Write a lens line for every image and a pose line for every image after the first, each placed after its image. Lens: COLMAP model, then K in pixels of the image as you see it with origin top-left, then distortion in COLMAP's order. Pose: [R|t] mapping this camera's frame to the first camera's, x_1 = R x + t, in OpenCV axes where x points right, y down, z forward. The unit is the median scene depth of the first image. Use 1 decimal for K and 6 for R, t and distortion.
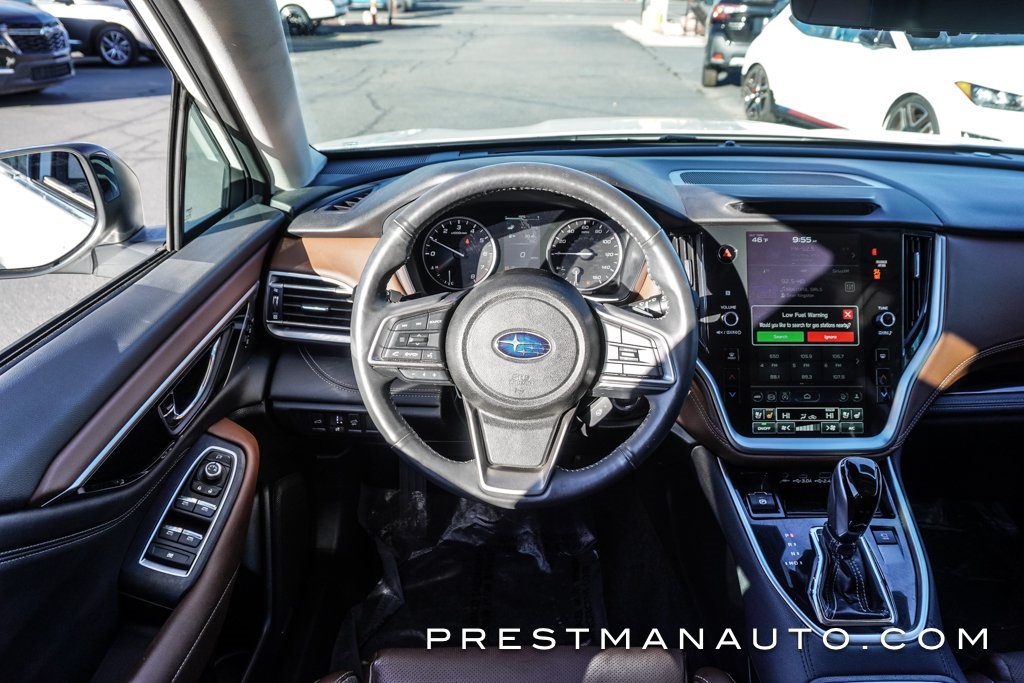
lens RADIAL K [[756.2, 0, 524.1], [0, 756.2, 342.9], [0, 0, 1]] dist [-0.026743, 0.019530]
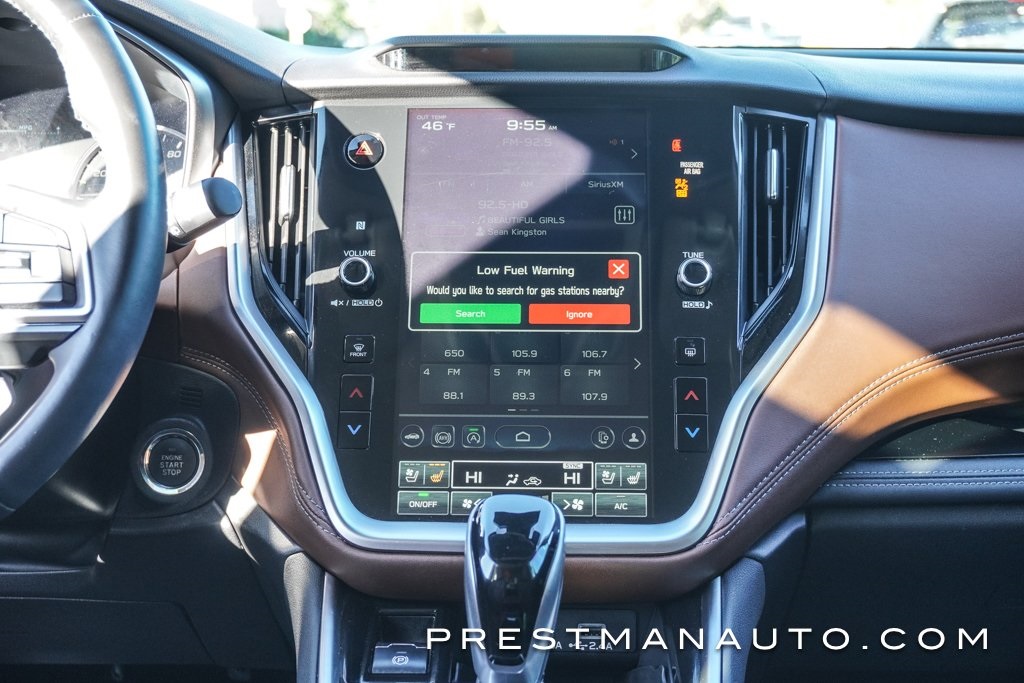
lens RADIAL K [[1536.5, 0, 514.2], [0, 1536.5, 344.3], [0, 0, 1]] dist [0.031094, 0.000000]
pose [[0.998525, -0.001416, -0.054284, 0.418294], [-0.012963, 0.964545, -0.263602, 0.260207], [0.052732, 0.263916, 0.963103, 0.090277]]
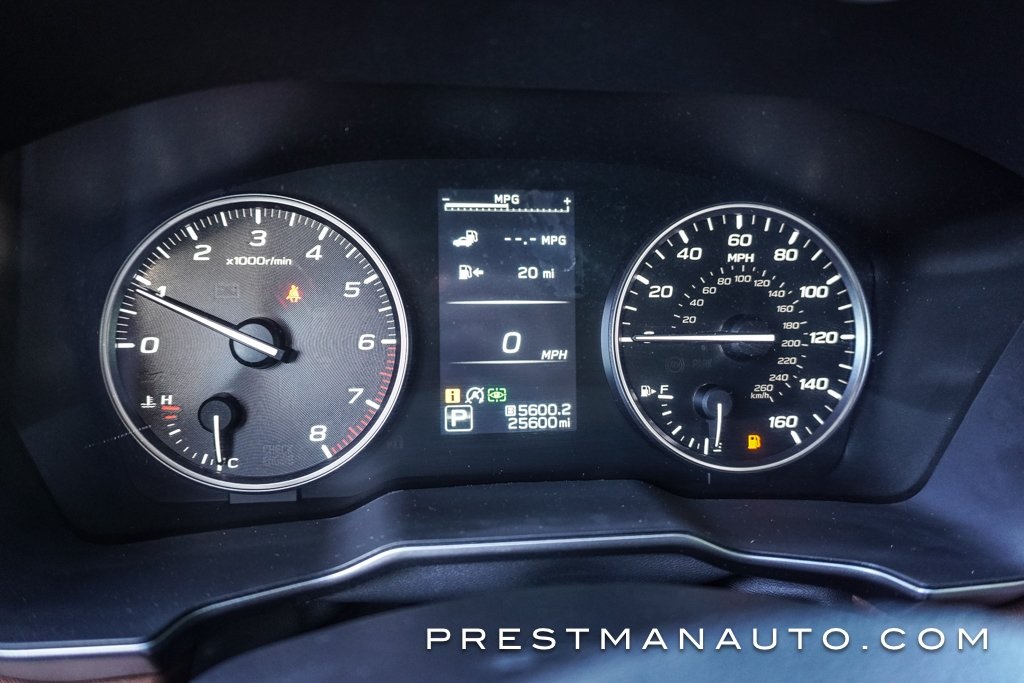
lens RADIAL K [[756.2, 0, 507.9], [0, 756.2, 350.5], [0, 0, 1]] dist [-0.026743, 0.019530]
pose [[0.992657, -0.016254, 0.119866, -0.039005], [0.025248, 0.996946, -0.073896, -0.105721], [-0.118299, 0.076380, 0.990036, 0.827200]]
